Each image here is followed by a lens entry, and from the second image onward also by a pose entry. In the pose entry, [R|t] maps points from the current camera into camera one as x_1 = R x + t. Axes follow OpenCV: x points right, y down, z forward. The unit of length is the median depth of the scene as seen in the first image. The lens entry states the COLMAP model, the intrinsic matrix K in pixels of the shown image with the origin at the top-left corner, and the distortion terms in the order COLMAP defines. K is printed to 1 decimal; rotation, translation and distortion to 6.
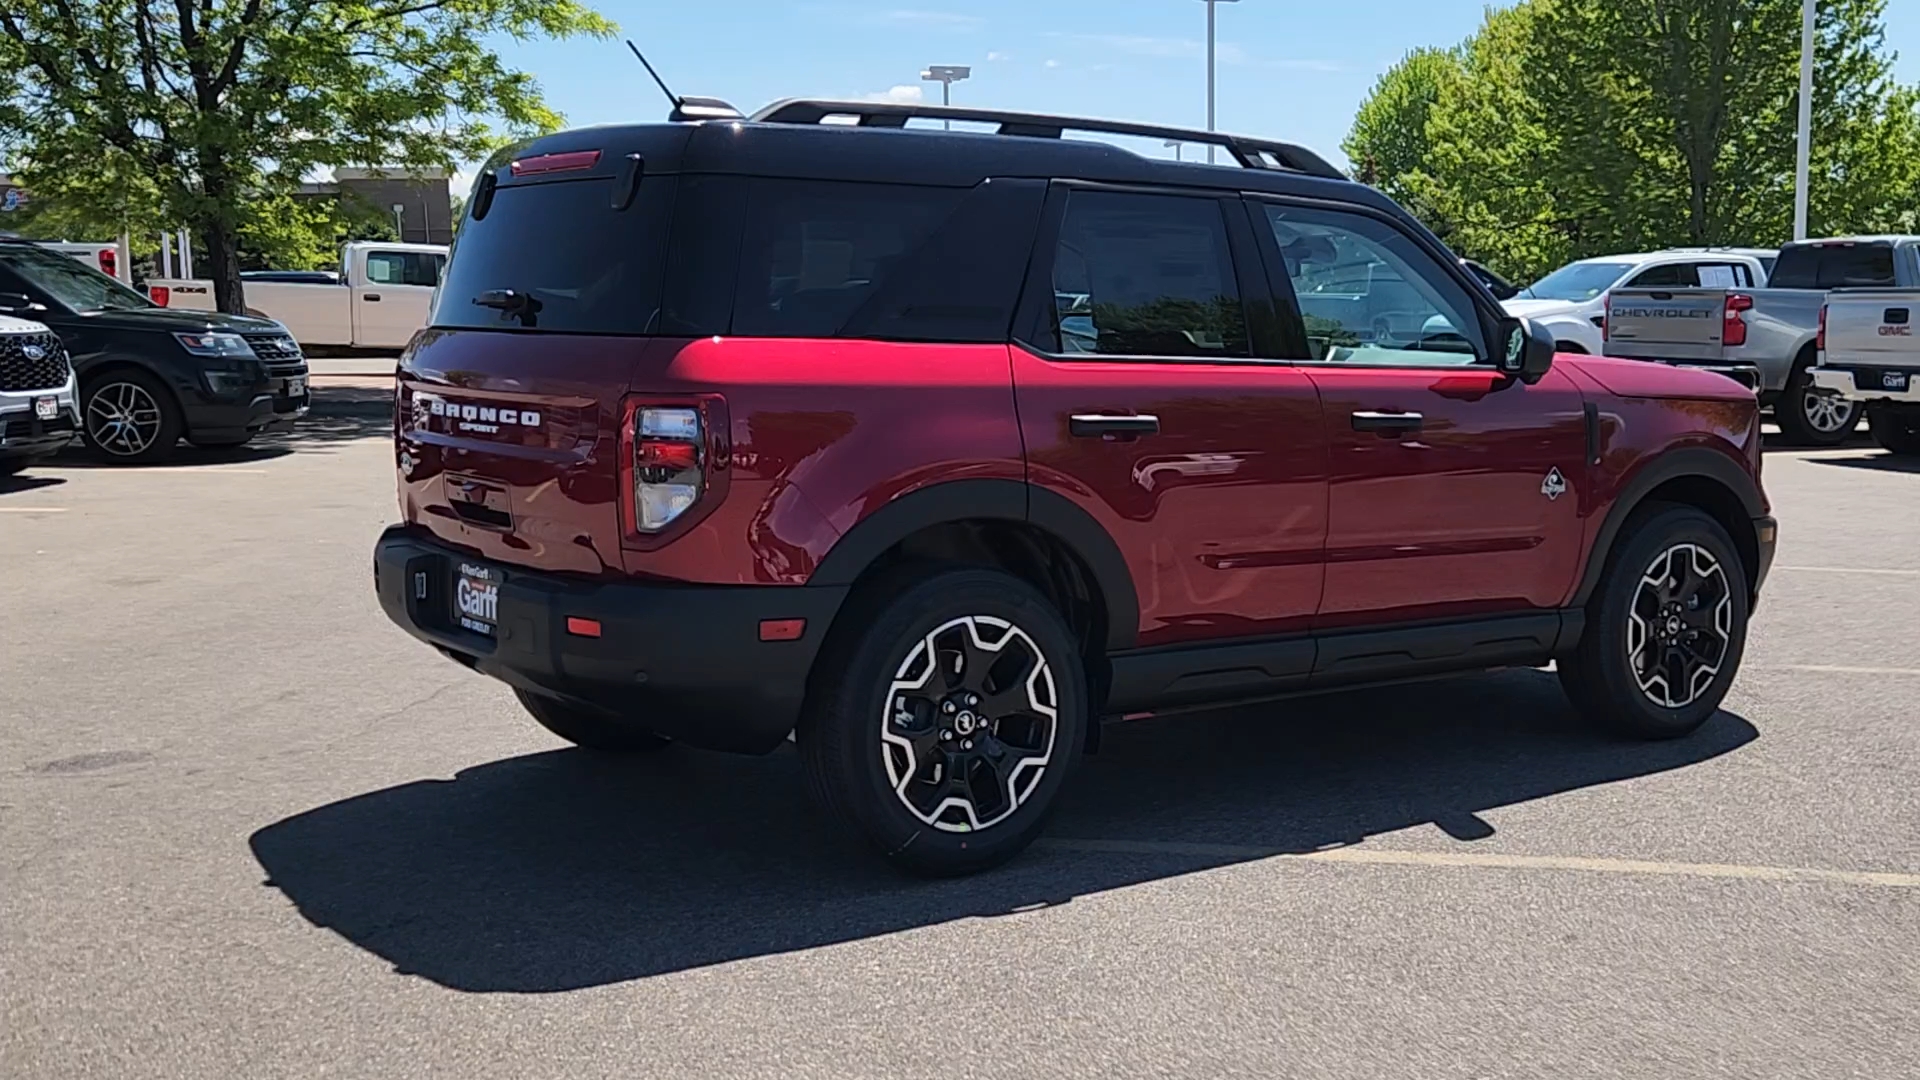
lens RADIAL K [[2056.5, 0, 947.3], [0, 2056.5, 539.6], [0, 0, 1]] dist [0.029455, 0.000000]
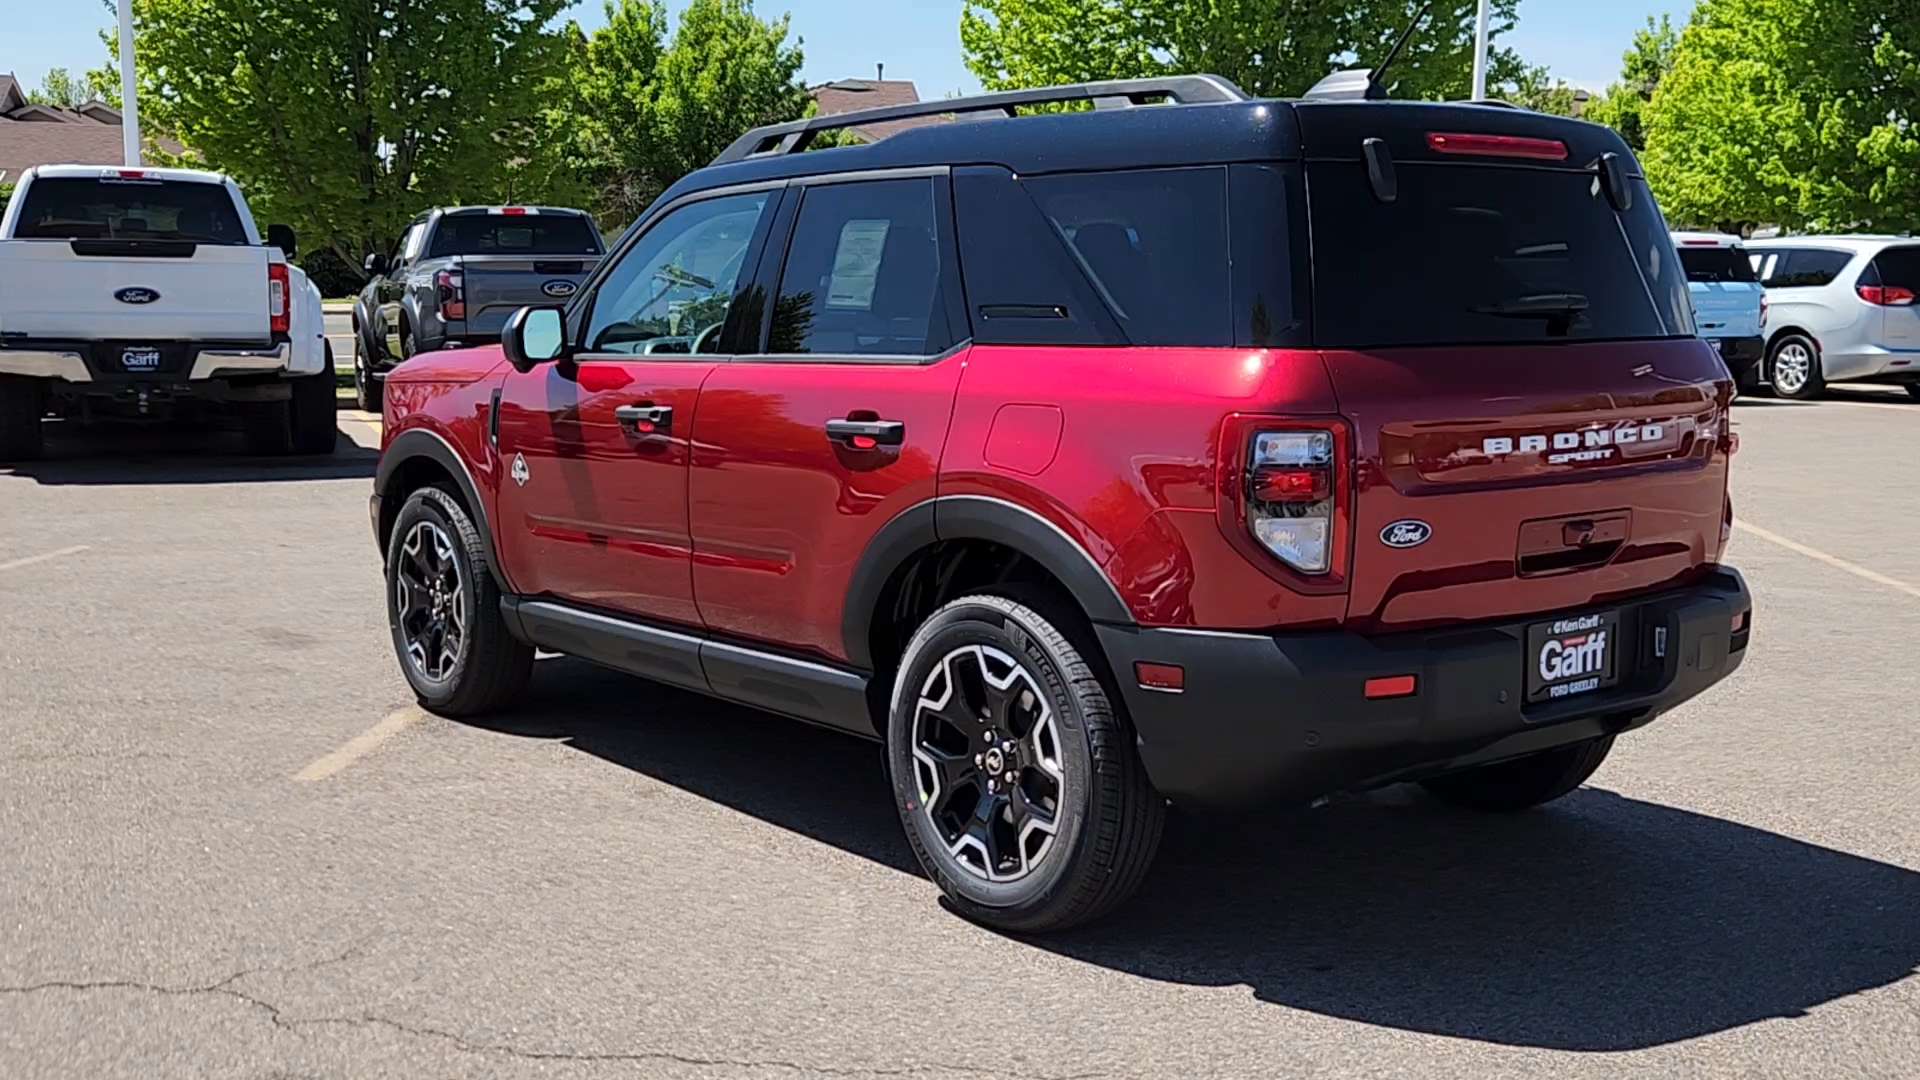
lens RADIAL K [[2056.5, 0, 953.3], [0, 2056.5, 535.7], [0, 0, 1]] dist [0.029455, 0.000000]
pose [[-0.042420, -0.133734, 0.990109, -1.051657], [0.110602, 0.984281, 0.137685, -0.165848], [-0.992959, 0.115349, -0.026962, 1.263006]]
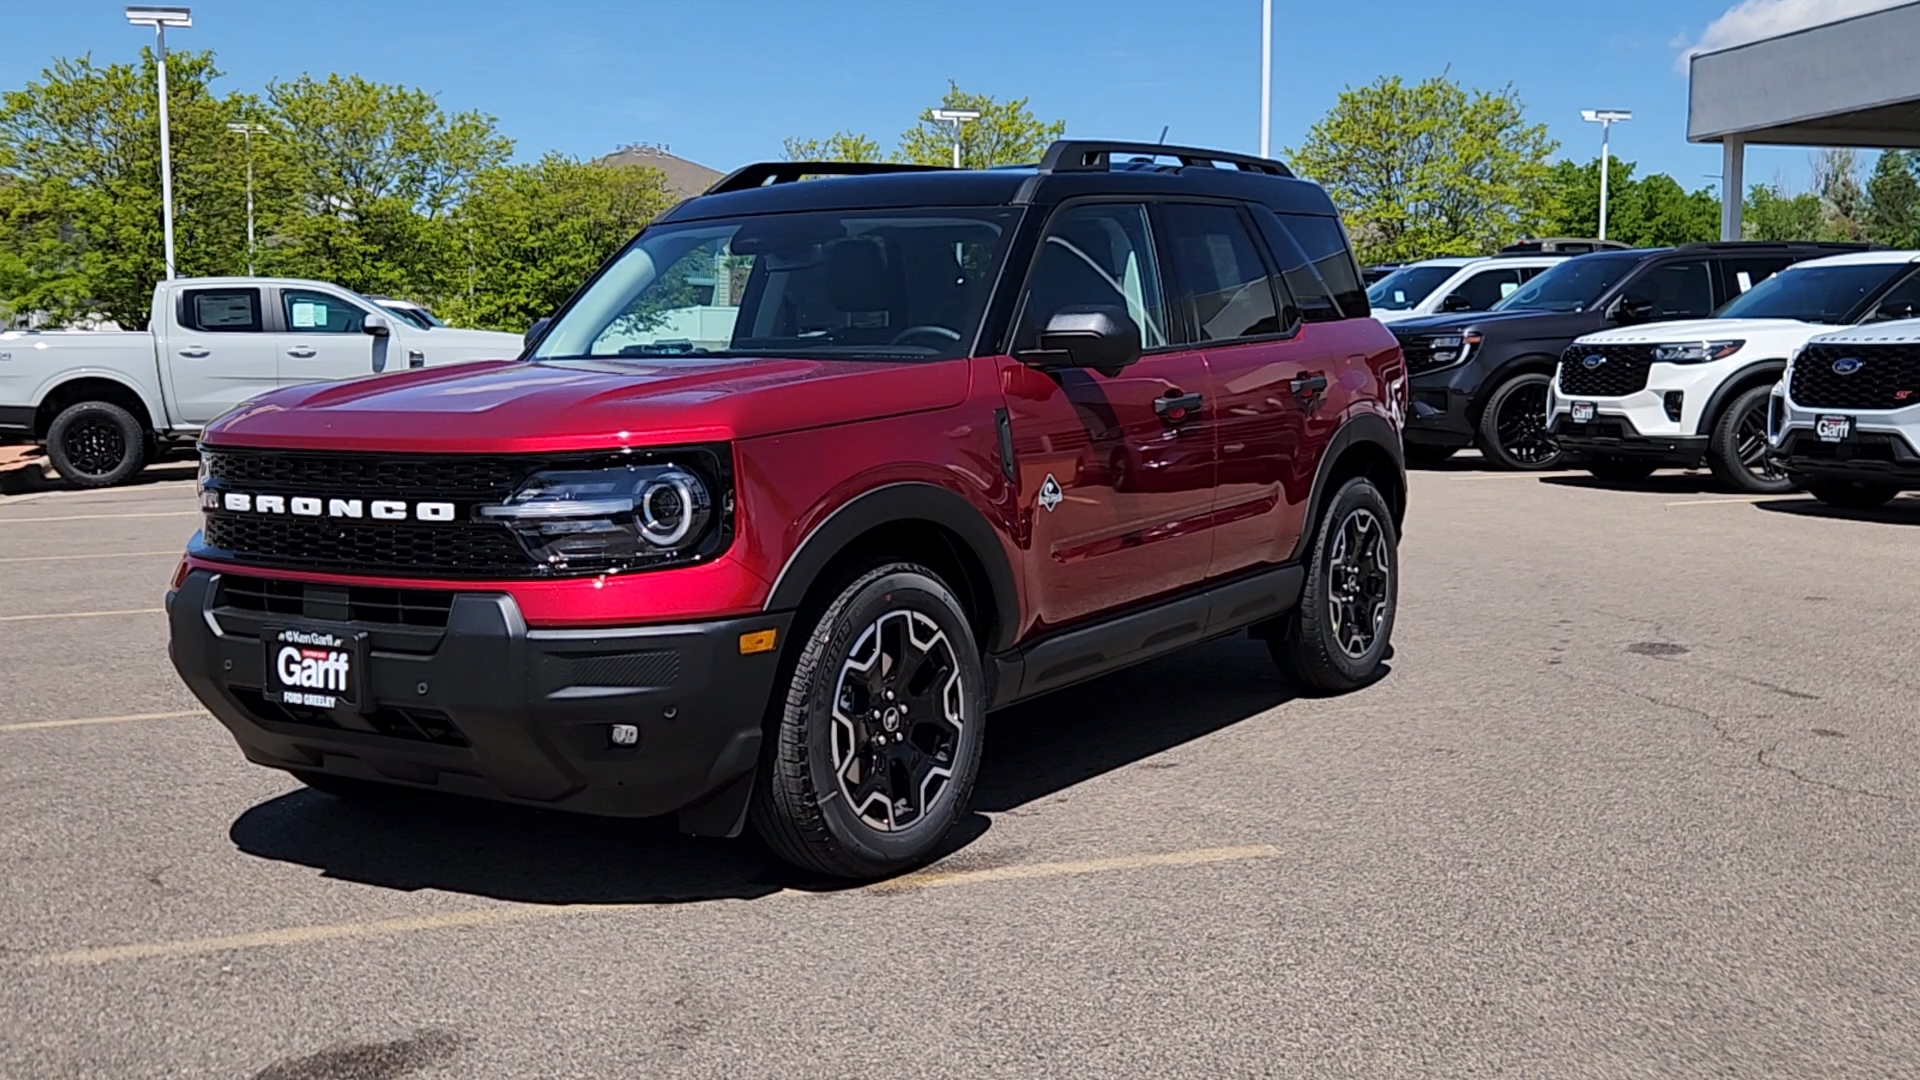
lens RADIAL K [[2056.5, 0, 936.5], [0, 2056.5, 550.3], [0, 0, 1]] dist [0.029455, 0.000000]
pose [[-0.940539, 0.048178, -0.336253, 0.527470], [-0.026236, 0.976631, 0.213315, -0.258594], [0.338672, 0.209453, -0.917295, 2.403238]]
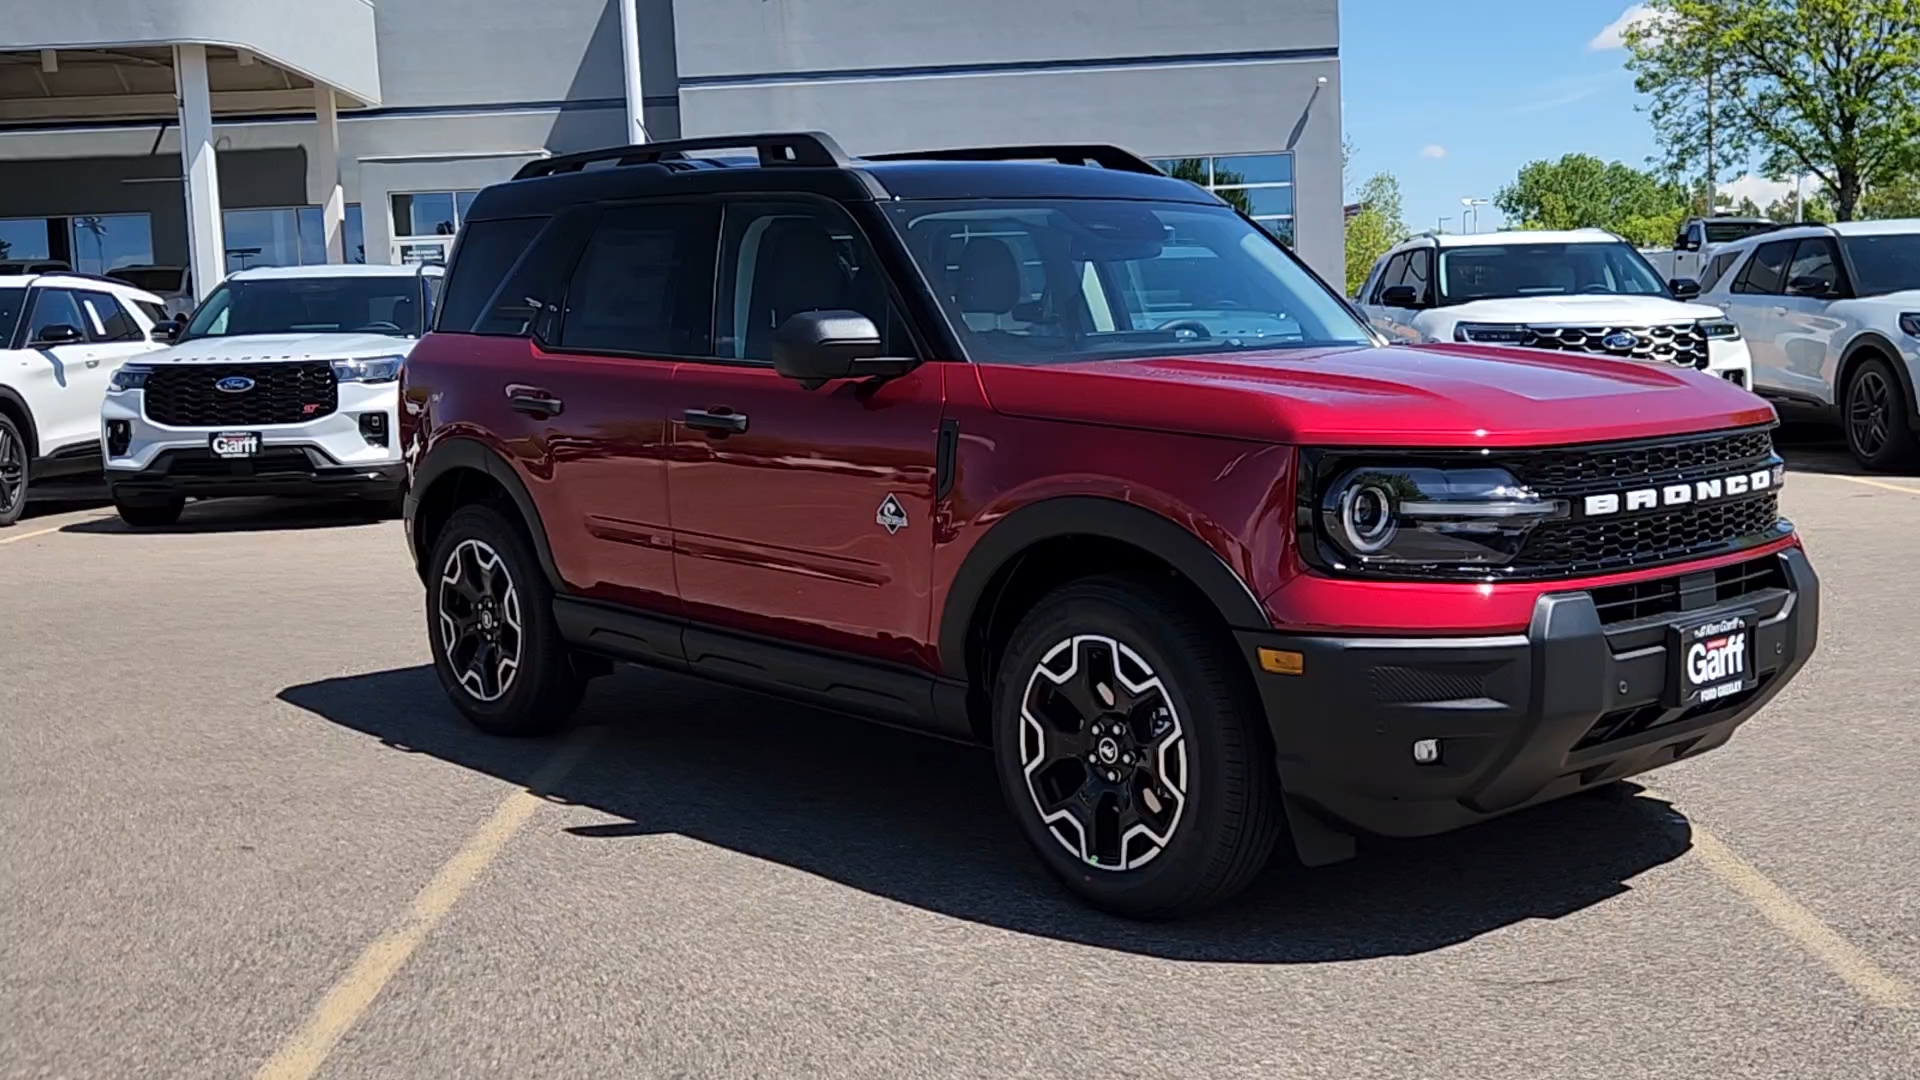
lens RADIAL K [[2056.5, 0, 951.1], [0, 2056.5, 548.3], [0, 0, 1]] dist [0.029455, 0.000000]
pose [[0.090381, 0.109853, -0.989830, 1.296054], [-0.091726, 0.990592, 0.101562, -0.115726], [0.991674, 0.081614, 0.099607, 1.106583]]
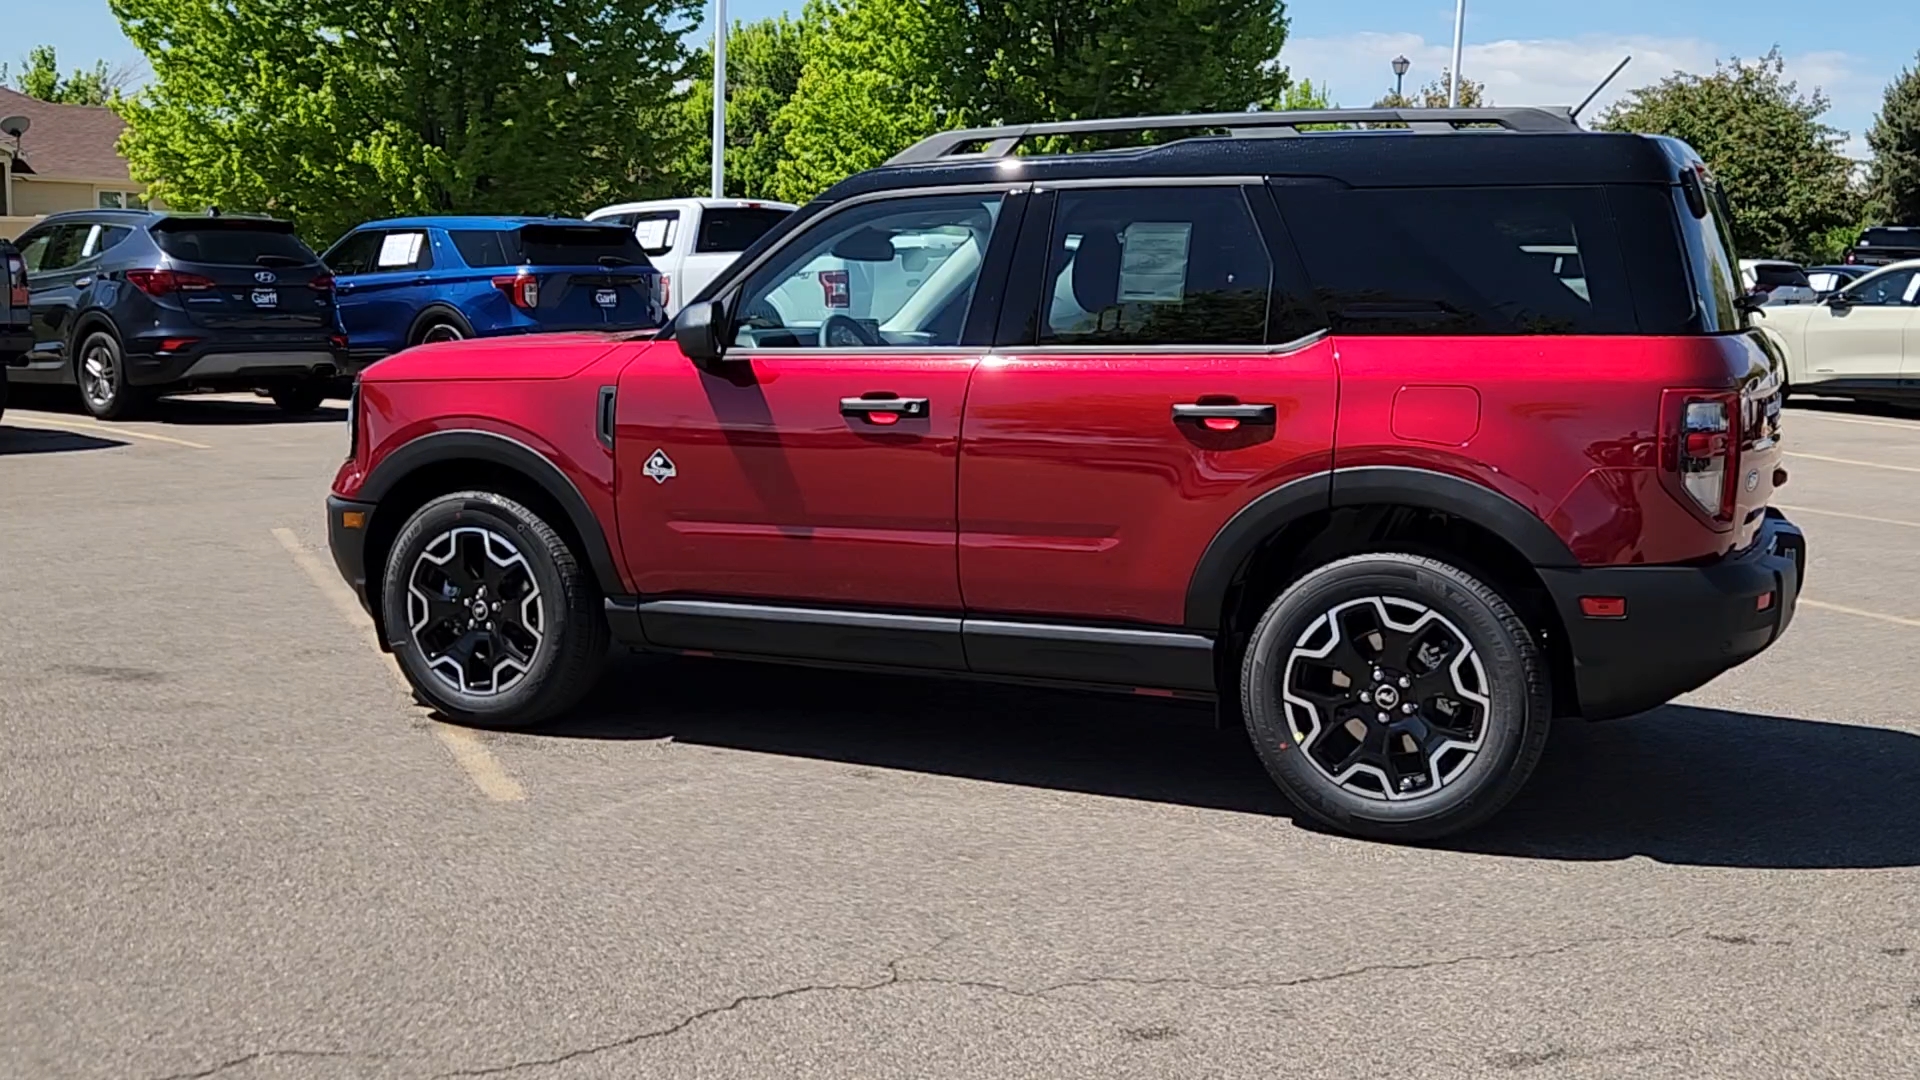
lens RADIAL K [[2056.5, 0, 946.3], [0, 2056.5, 534.0], [0, 0, 1]] dist [0.029455, 0.000000]
pose [[-0.486223, -0.124512, 0.864918, -0.956626], [0.086218, 0.978131, 0.189278, -0.236402], [-0.869571, 0.166603, -0.464855, 1.875750]]
